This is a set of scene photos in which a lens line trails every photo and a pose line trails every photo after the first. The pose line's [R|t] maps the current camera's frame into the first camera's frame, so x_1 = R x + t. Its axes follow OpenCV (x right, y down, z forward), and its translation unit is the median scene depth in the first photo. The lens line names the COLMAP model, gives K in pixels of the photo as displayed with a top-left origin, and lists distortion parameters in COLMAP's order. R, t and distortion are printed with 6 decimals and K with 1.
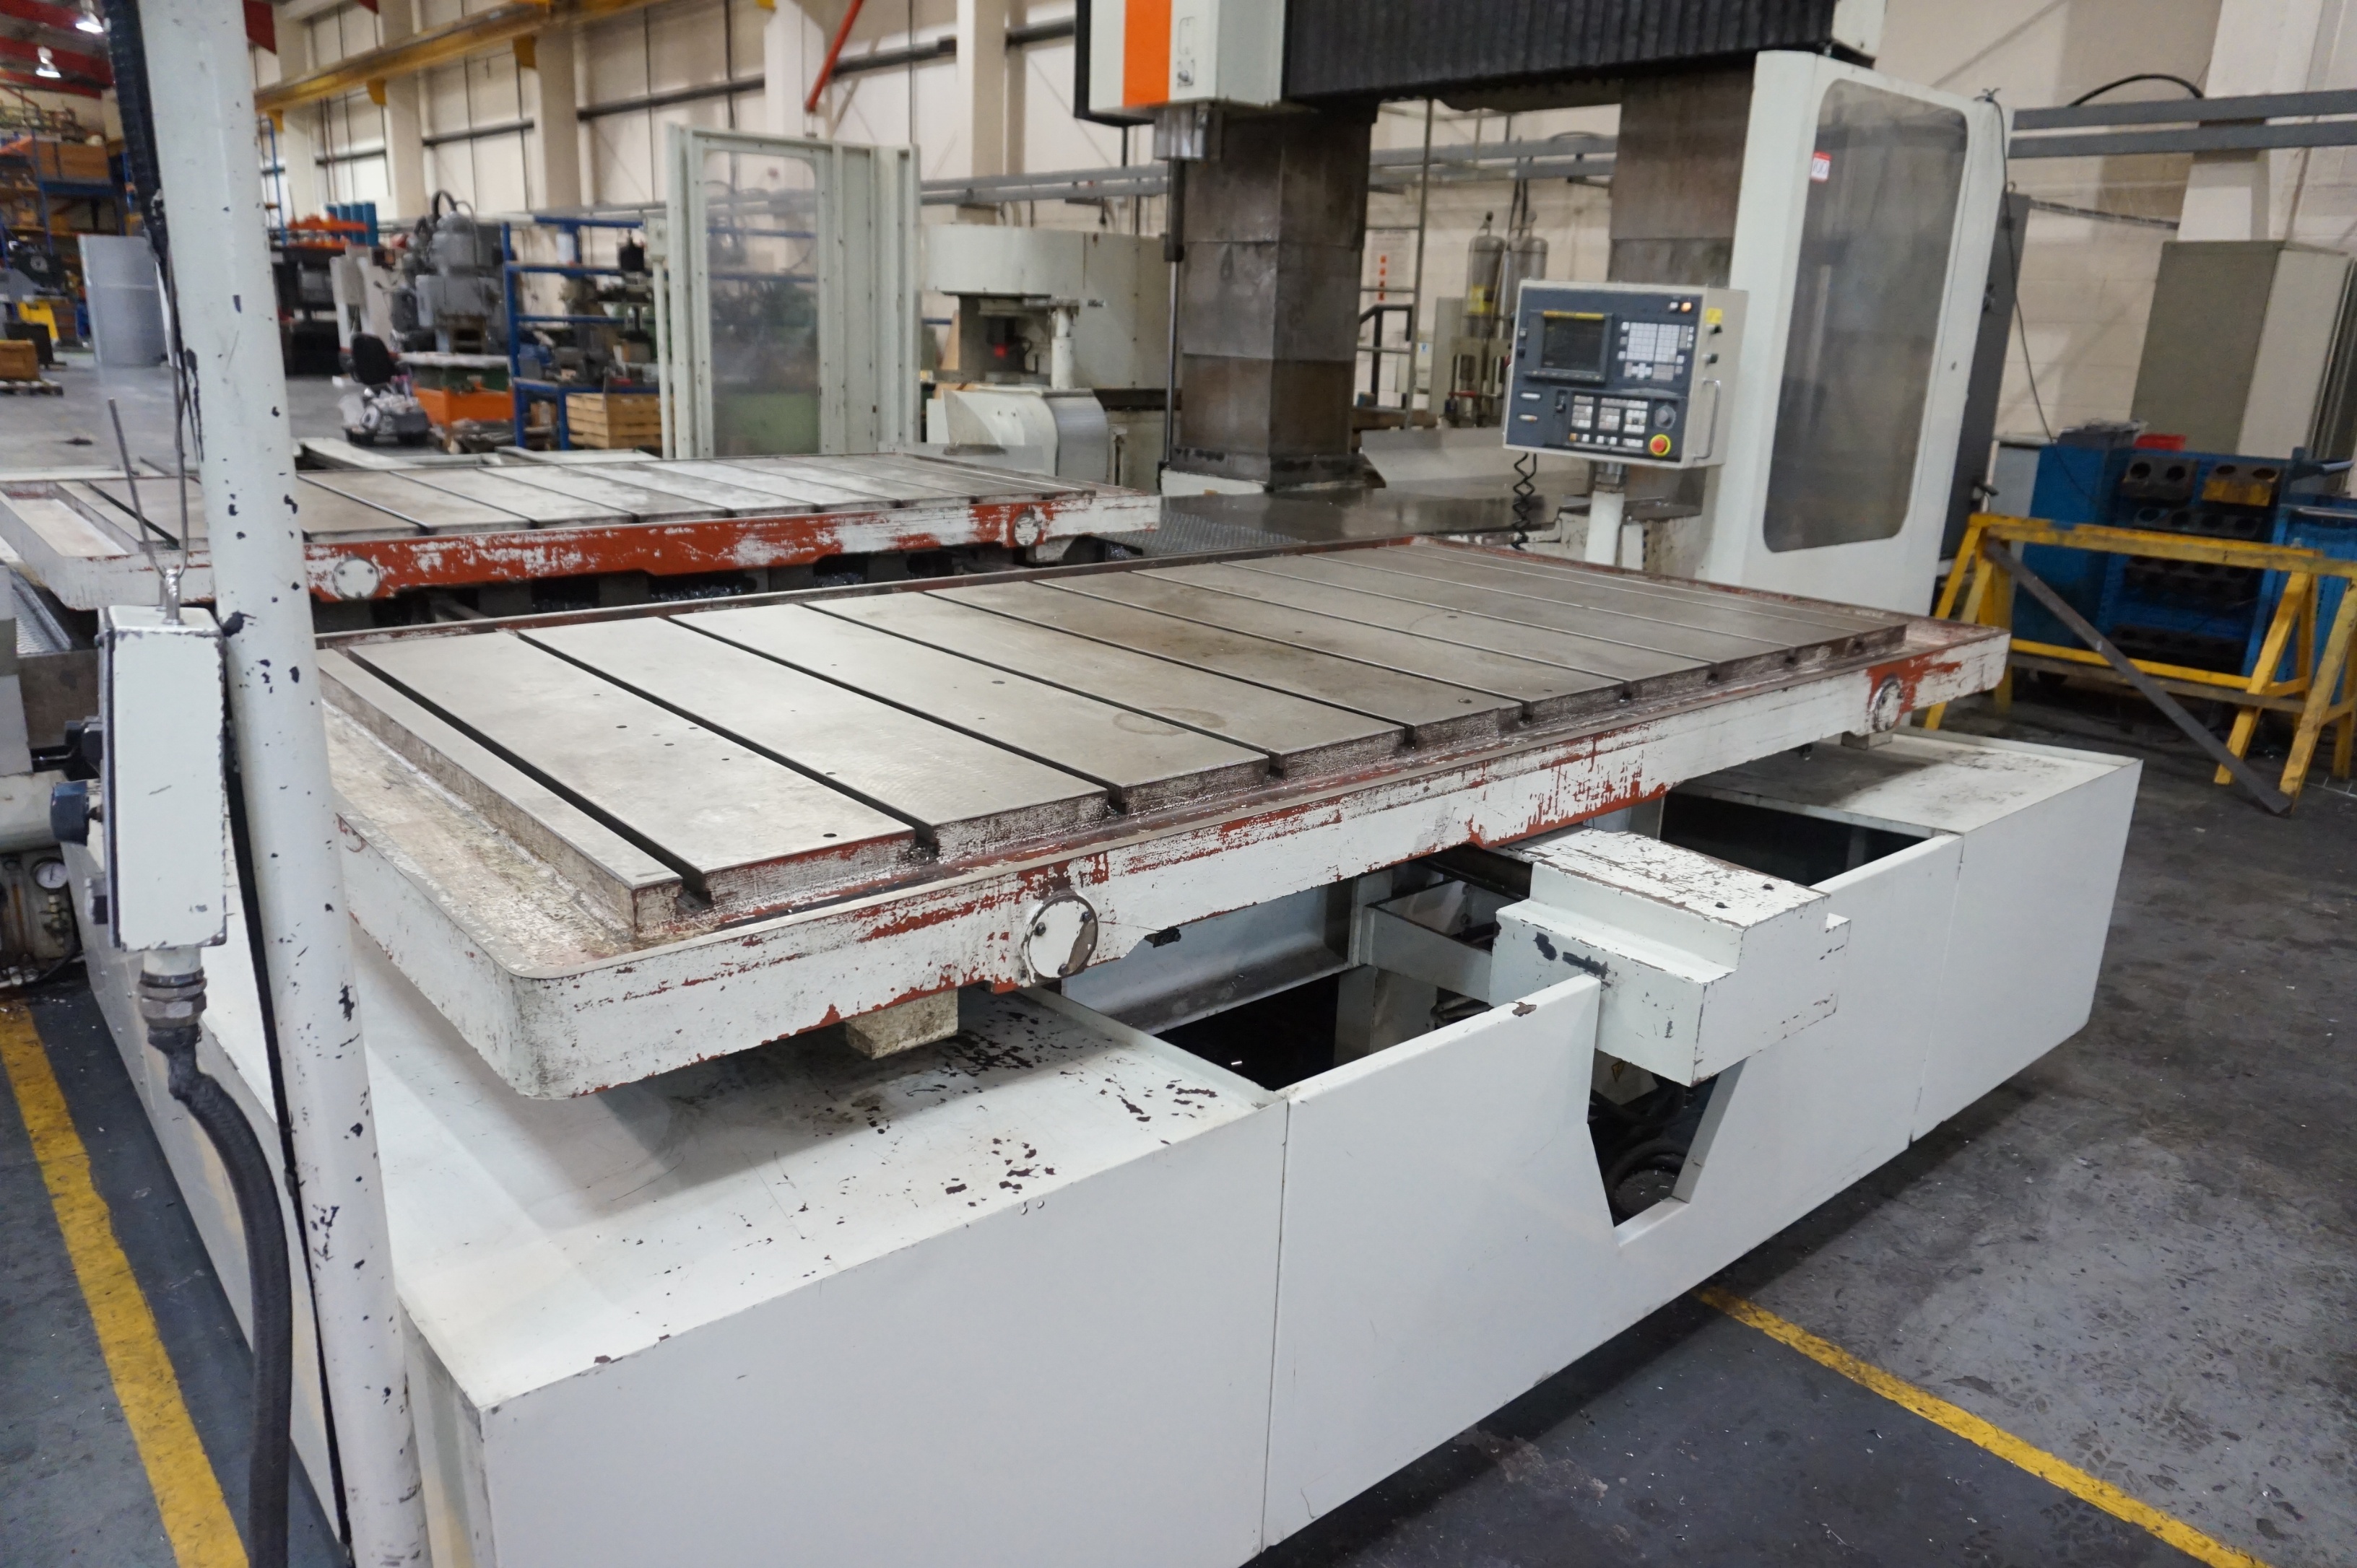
lens RADIAL K [[1597.6, 0, 1187.8], [0, 1597.6, 753.7], [0, 0, 1]] dist [-0.007152, -0.000494]
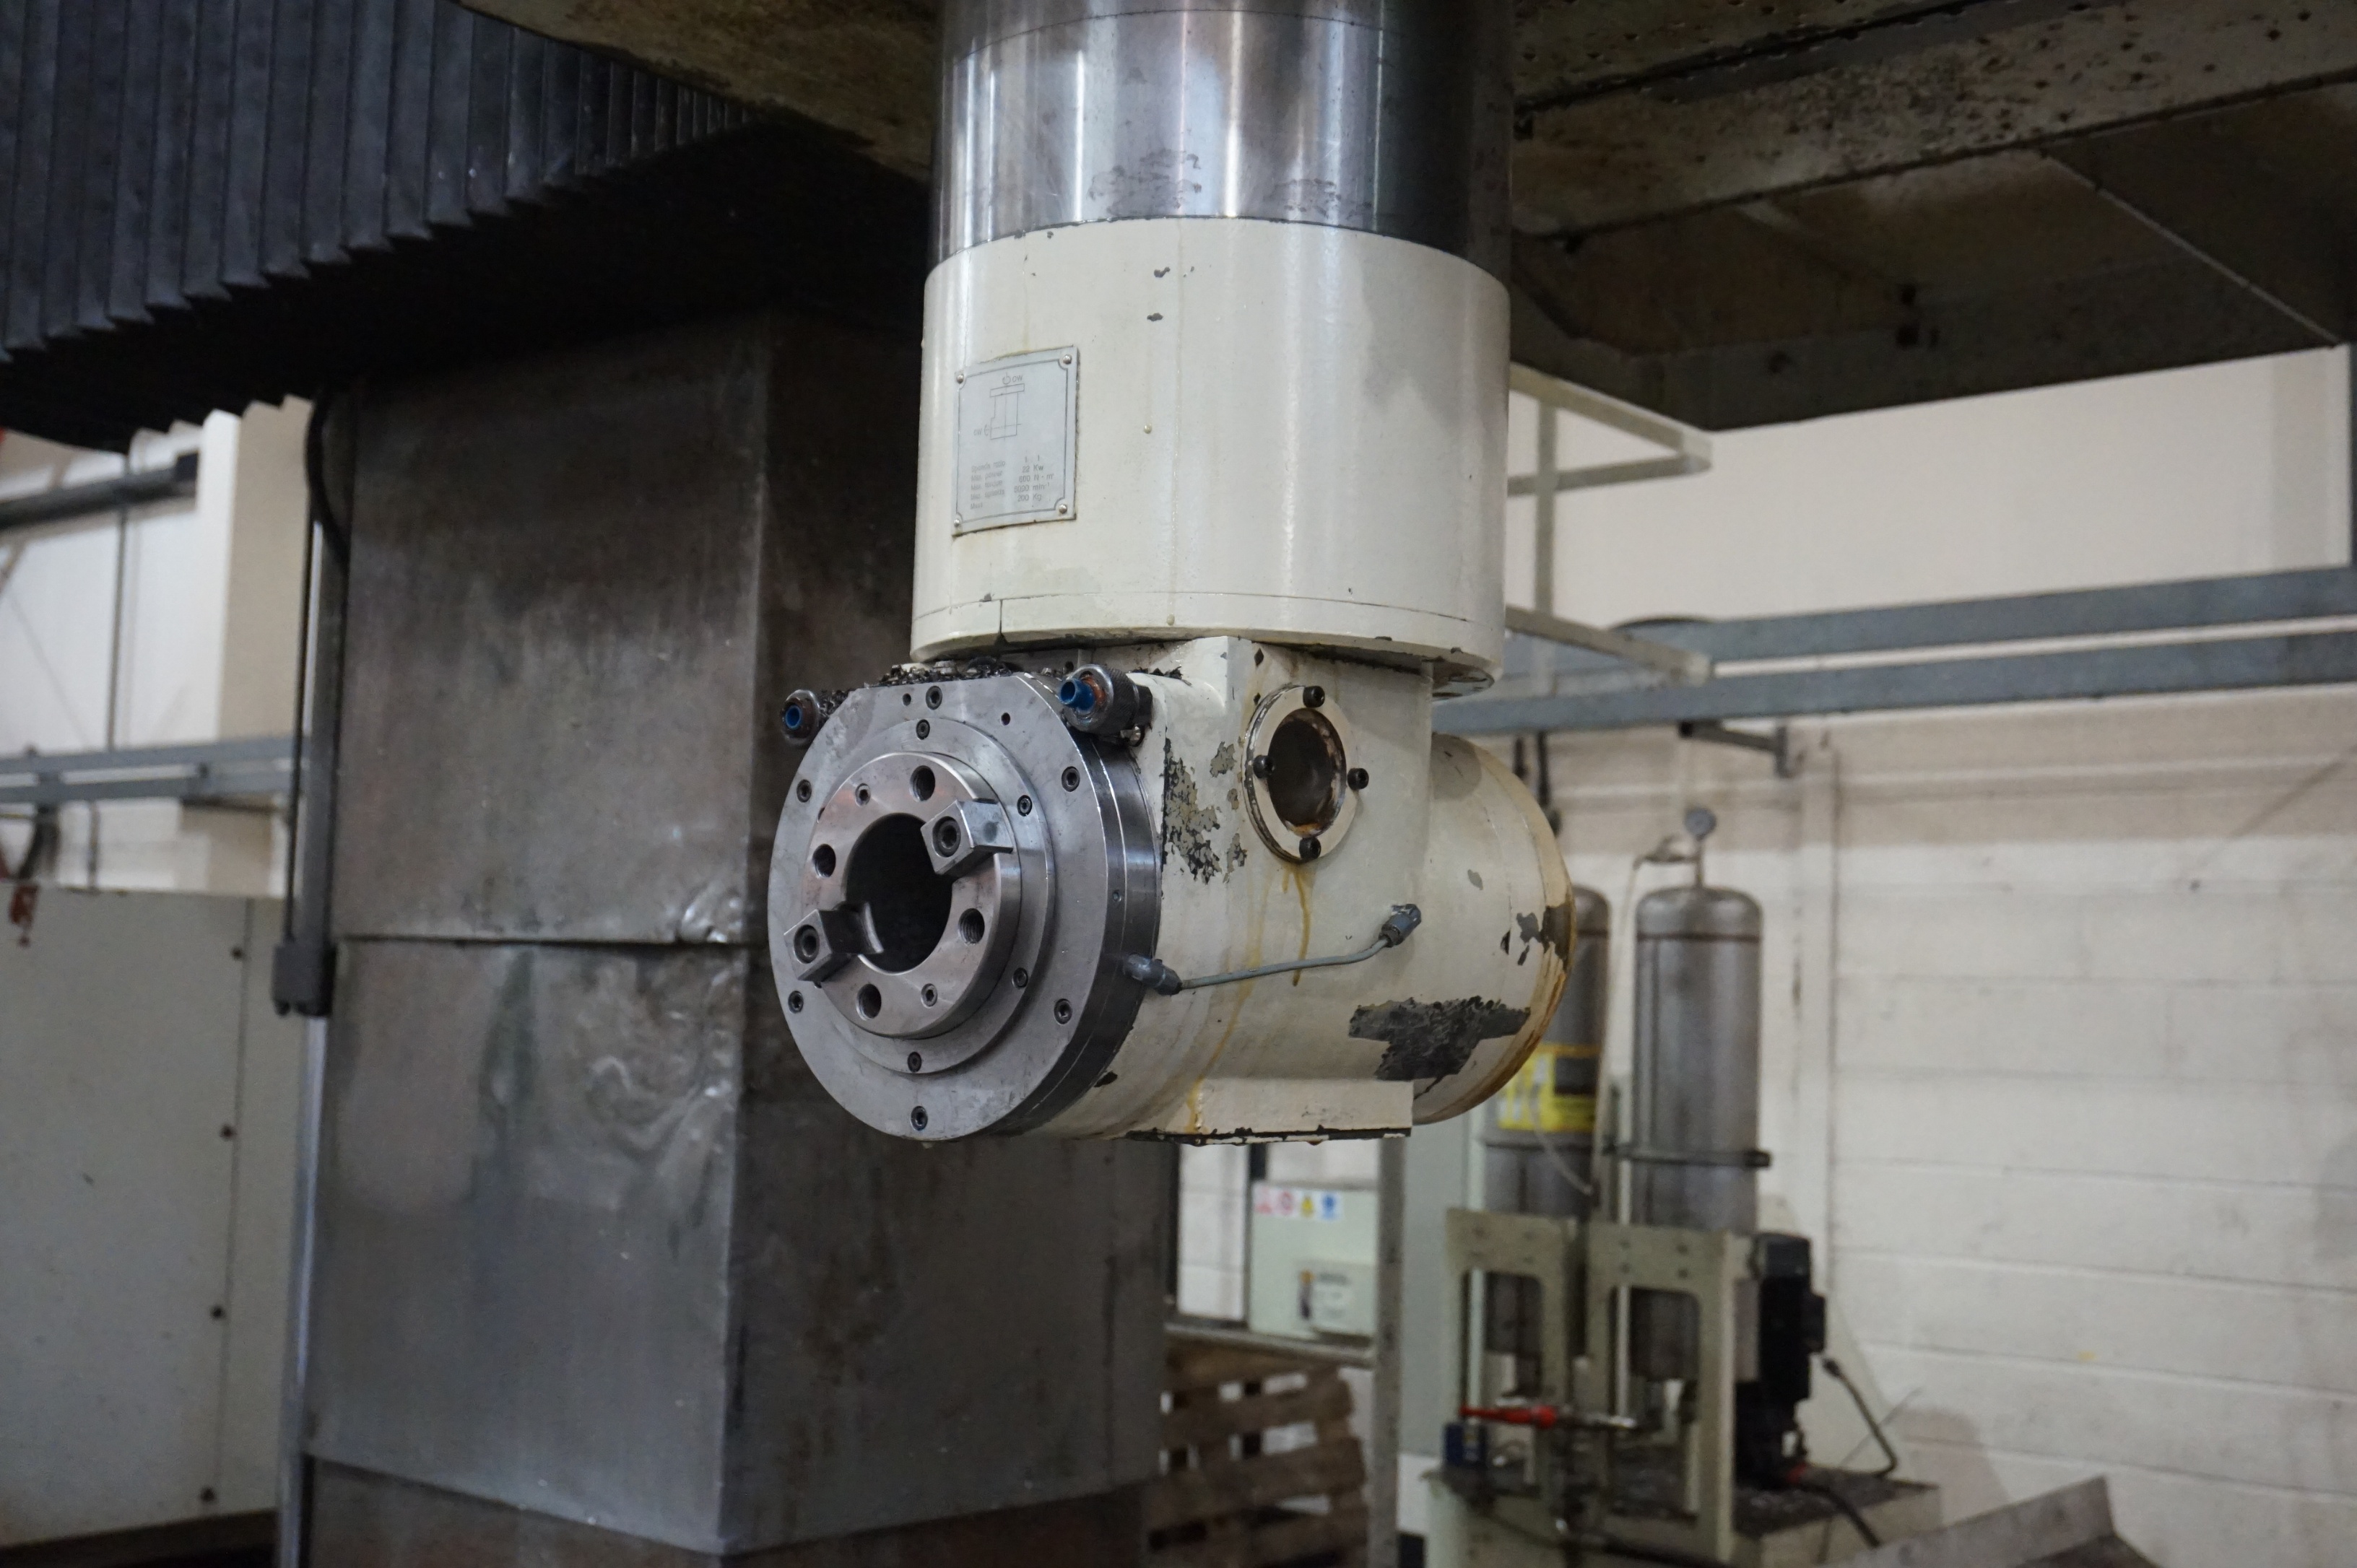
lens RADIAL K [[2614.2, 0, 1178.5], [0, 2614.2, 784.0], [0, 0, 1]] dist [0.003196, 0.001700]
pose [[0.991090, 0.001487, 0.133189, 0.064319], [0.043191, 0.942318, -0.331921, -0.224320], [-0.126000, 0.334716, 0.933857, 0.670372]]
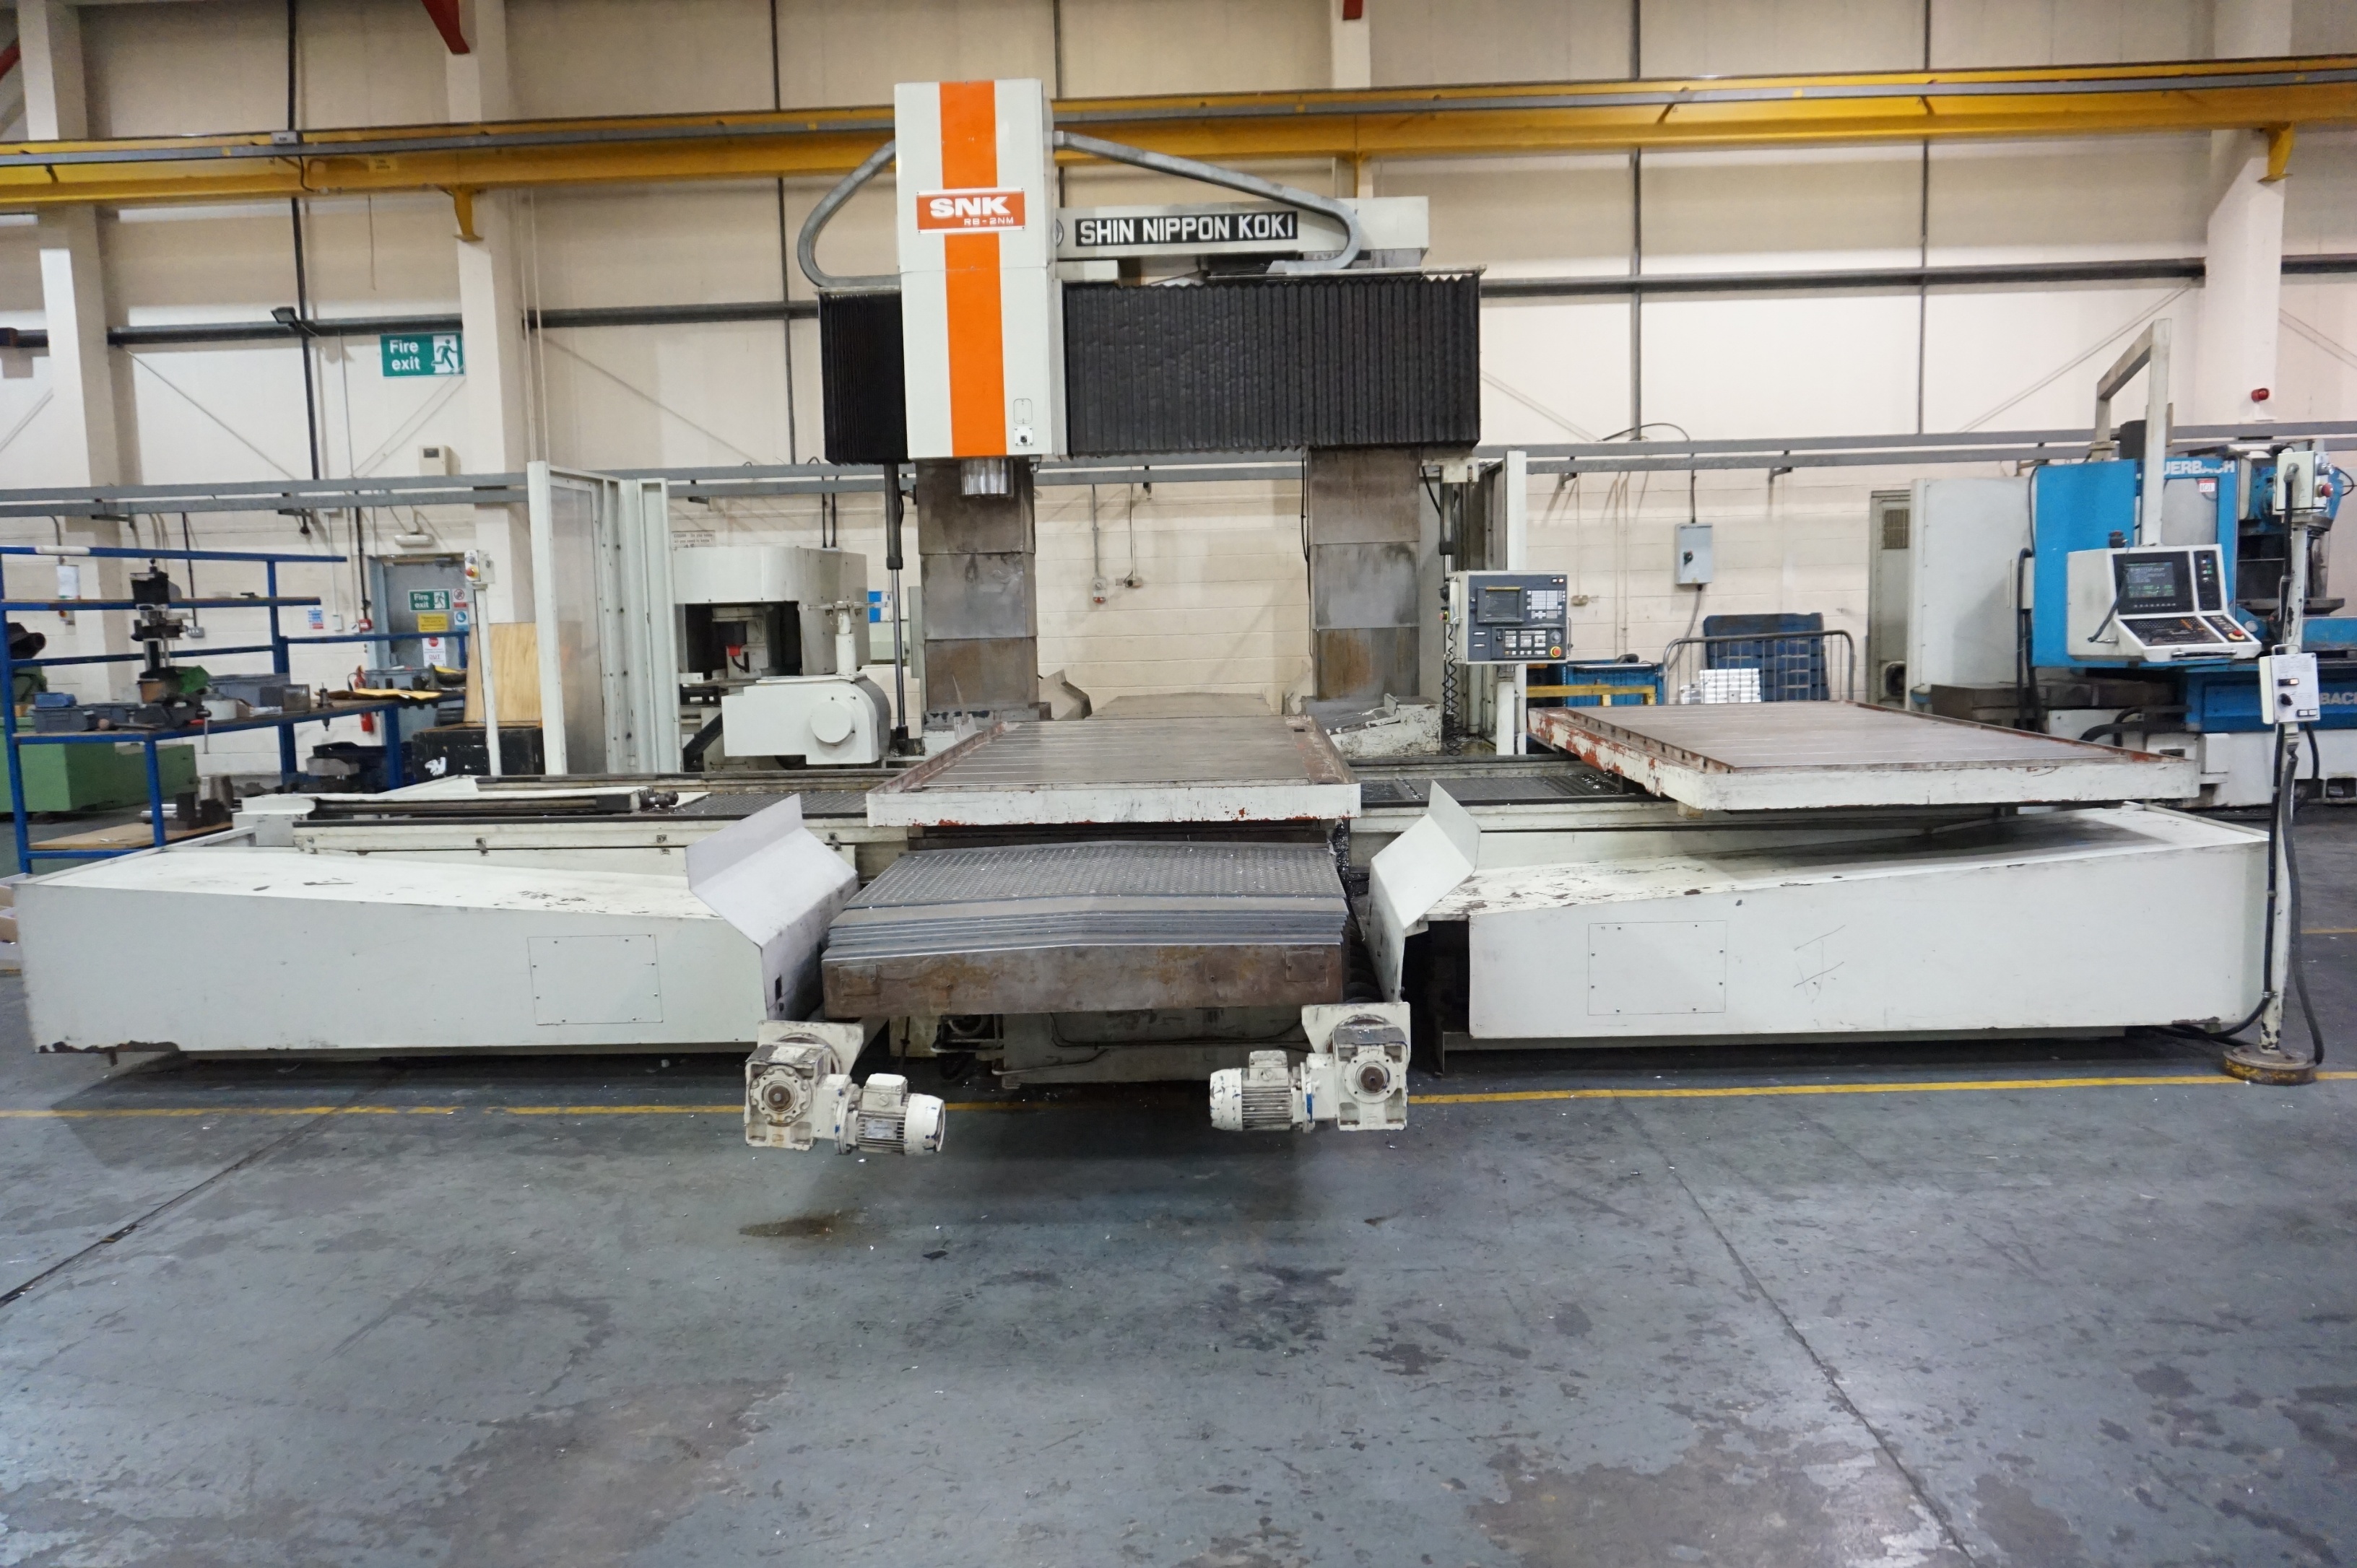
lens RADIAL K [[1597.6, 0, 1187.8], [0, 1597.6, 753.7], [0, 0, 1]] dist [-0.007152, -0.000494]
pose [[0.683323, -0.125104, 0.719319, -0.808539], [0.241257, 0.968559, -0.060733, -0.039907], [-0.689105, 0.215040, 0.692020, 0.013069]]
